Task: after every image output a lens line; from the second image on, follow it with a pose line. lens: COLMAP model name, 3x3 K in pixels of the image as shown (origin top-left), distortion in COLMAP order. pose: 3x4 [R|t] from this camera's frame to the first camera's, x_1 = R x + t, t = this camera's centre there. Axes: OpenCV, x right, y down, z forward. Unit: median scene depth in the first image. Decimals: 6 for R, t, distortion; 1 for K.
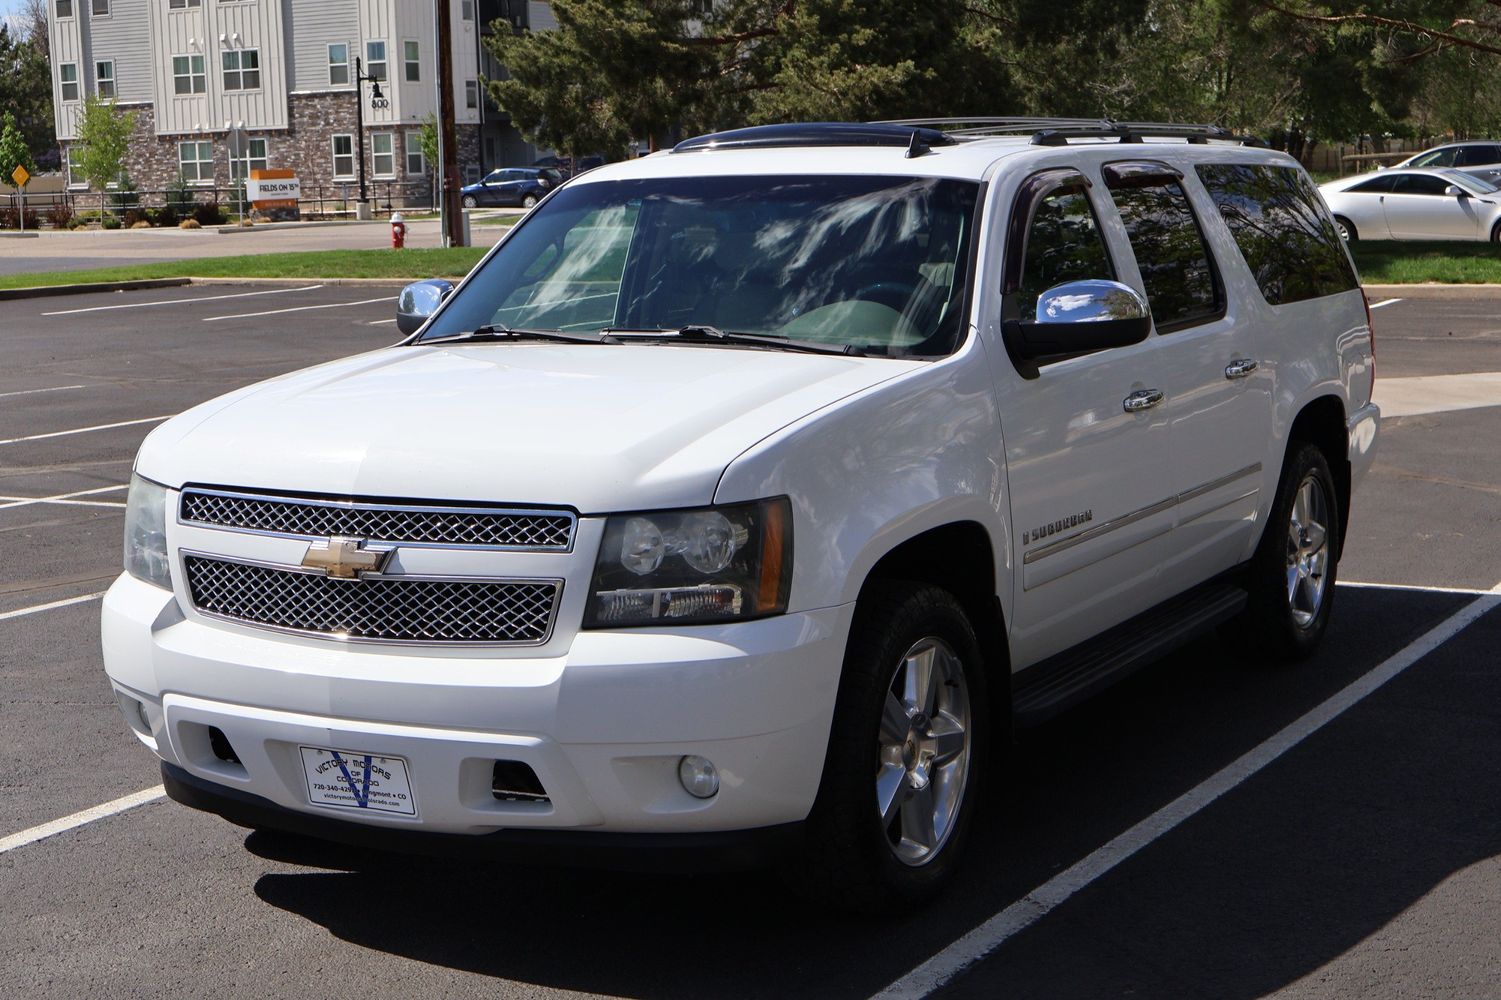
lens RADIAL K [[2541.7, 0, 750.5], [0, 2541.7, 500.0], [0, 0, 1]] dist [-0.026256, 0.011786]
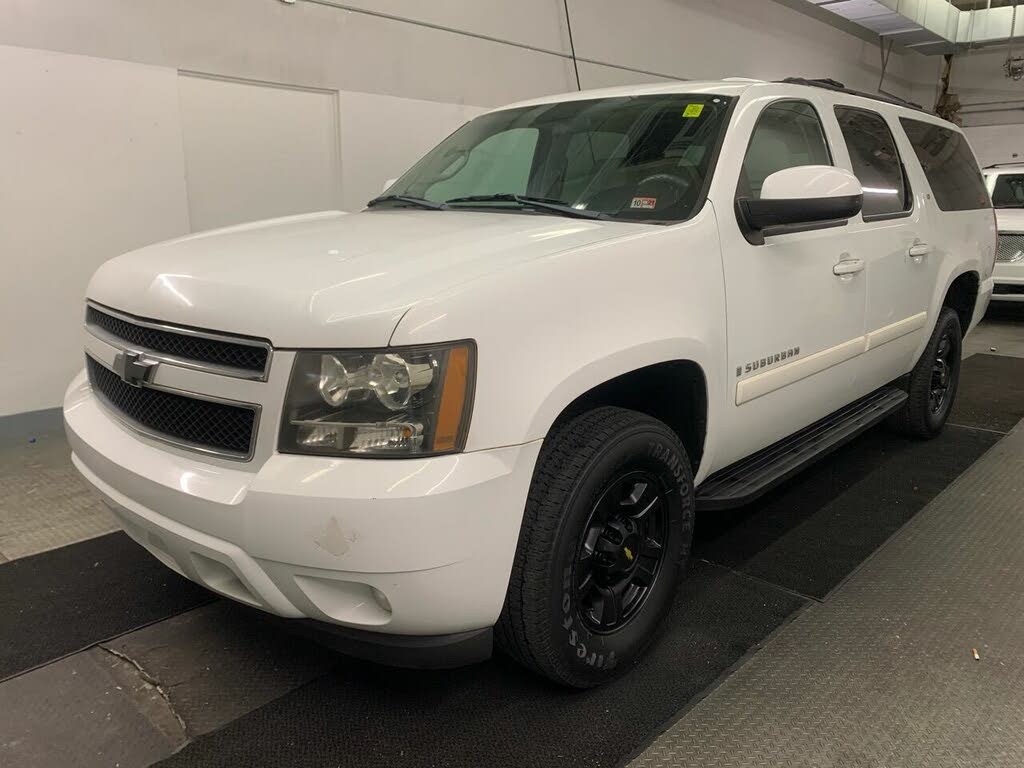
lens RADIAL K [[751.1, 0, 512.0], [0, 751.1, 384.0], [0, 0, 1]] dist [0.052384, 0.000064]
pose [[0.967707, 0.070577, -0.241994, 0.102162], [-0.044093, 0.992597, 0.113165, -0.018442], [0.248190, -0.098840, 0.963656, 0.686055]]
